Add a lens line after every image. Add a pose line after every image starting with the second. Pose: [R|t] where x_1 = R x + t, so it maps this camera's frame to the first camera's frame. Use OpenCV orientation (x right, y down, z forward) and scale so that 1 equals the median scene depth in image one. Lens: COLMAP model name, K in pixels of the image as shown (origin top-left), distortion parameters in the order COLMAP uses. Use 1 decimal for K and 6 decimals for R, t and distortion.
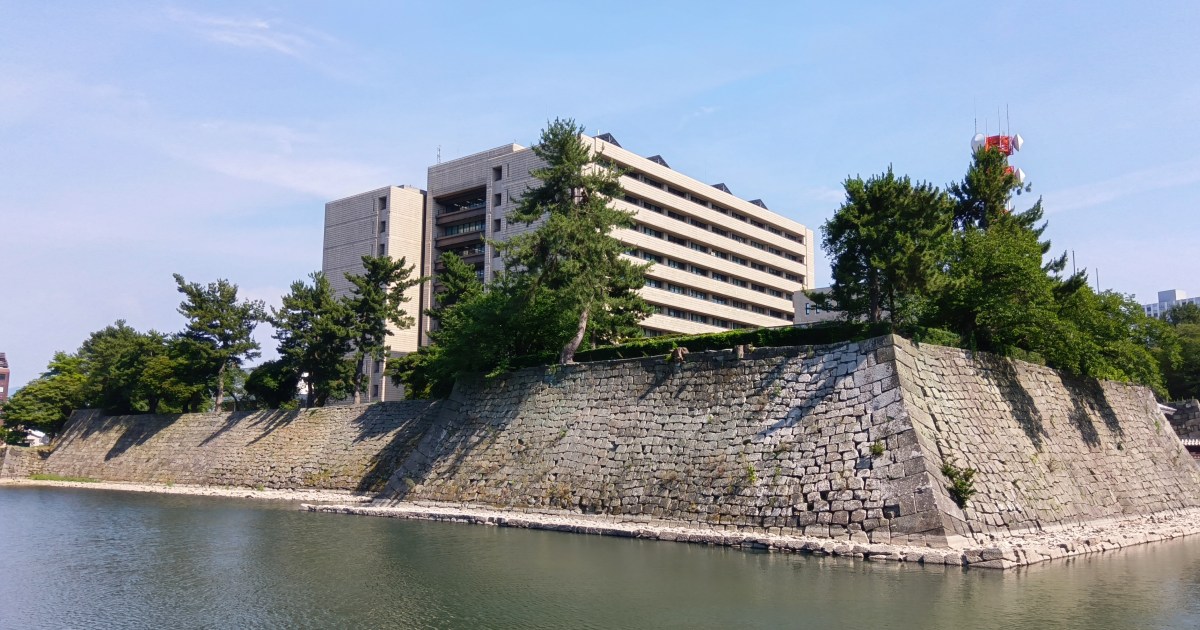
lens RADIAL K [[951.7, 0, 600.3], [0, 951.7, 314.8], [0, 0, 1]] dist [-0.008799, -0.001274]
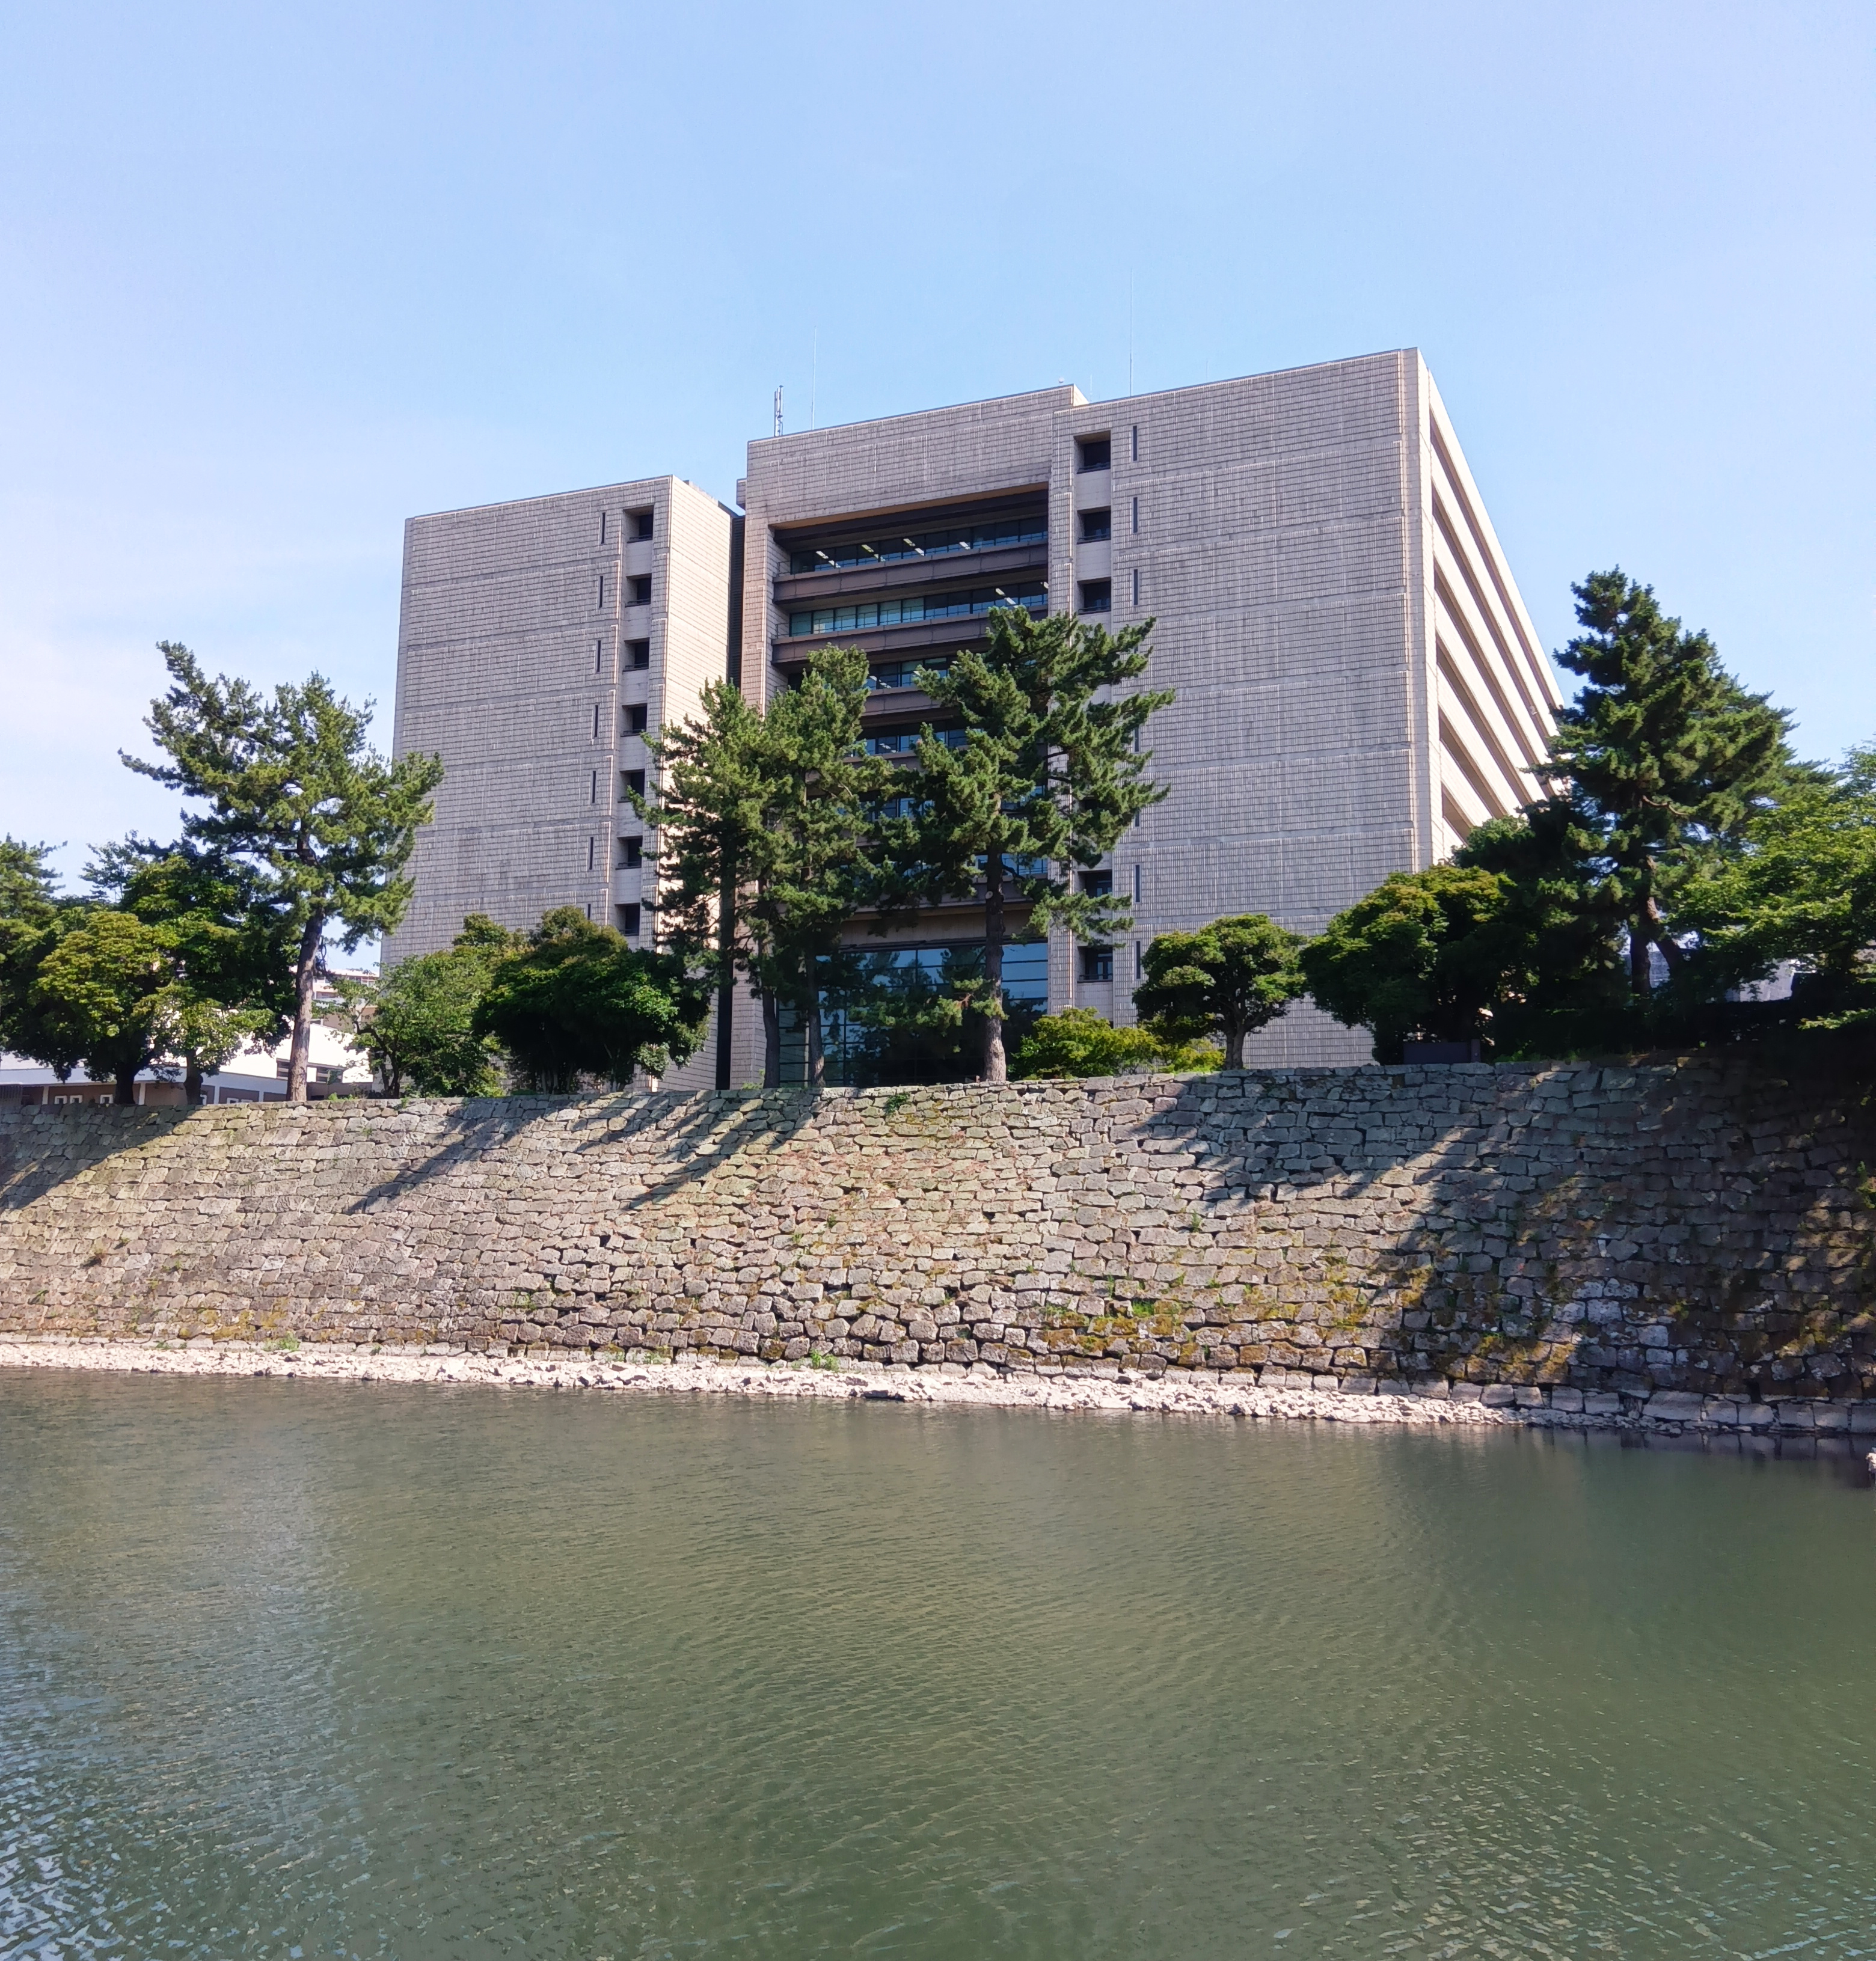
lens RADIAL K [[1987.3, 0, 899.0], [0, 1987.3, 915.4], [0, 0, 1]] dist [0.069796, 0.000000]
pose [[0.965312, 0.052878, 0.255688, -0.358961], [-0.048150, 0.998534, -0.024719, 0.045696], [-0.256620, 0.011550, 0.966443, 0.301609]]
